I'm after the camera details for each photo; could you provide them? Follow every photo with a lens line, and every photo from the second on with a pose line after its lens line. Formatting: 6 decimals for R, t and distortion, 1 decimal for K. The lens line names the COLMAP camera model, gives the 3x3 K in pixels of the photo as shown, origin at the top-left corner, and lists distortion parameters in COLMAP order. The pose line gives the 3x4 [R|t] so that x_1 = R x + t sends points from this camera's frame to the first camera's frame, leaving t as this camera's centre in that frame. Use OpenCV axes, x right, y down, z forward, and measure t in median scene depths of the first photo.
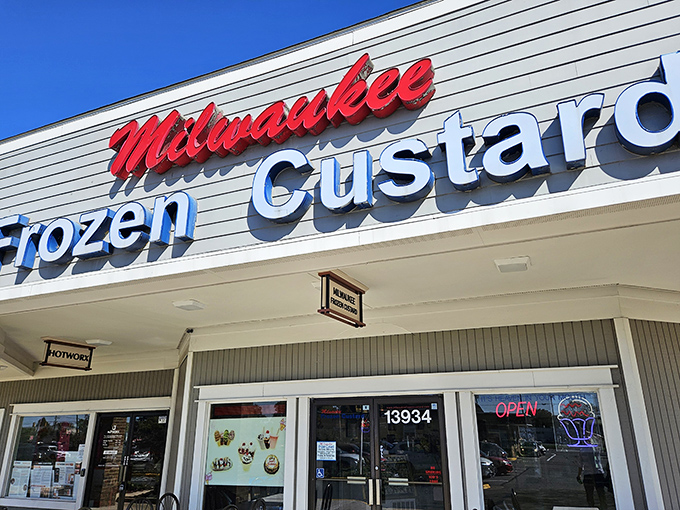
lens RADIAL K [[511.4, 0, 347.7], [0, 511.4, 254.8], [0, 0, 1]] dist [0.036766, -0.006954]
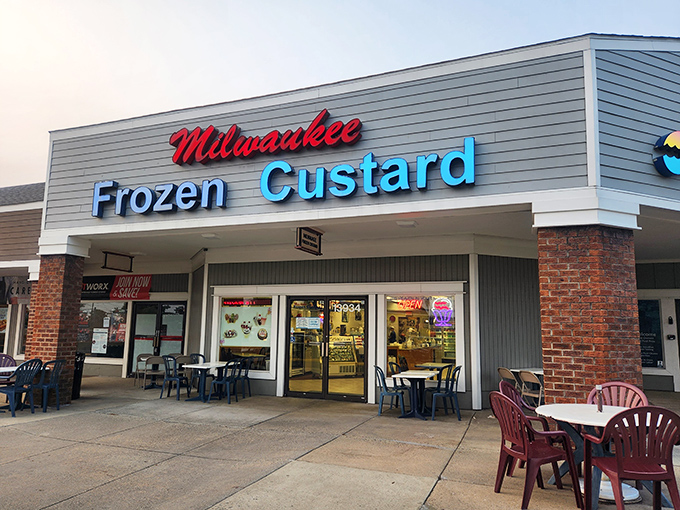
lens RADIAL K [[509.6, 0, 338.4], [0, 509.6, 256.1], [0, 0, 1]] dist [-0.009386, 0.000137]
pose [[0.998472, 0.031135, 0.045653, 0.011864], [-0.039073, 0.981991, 0.184843, -0.170567], [-0.039076, -0.186345, 0.981707, -0.656189]]
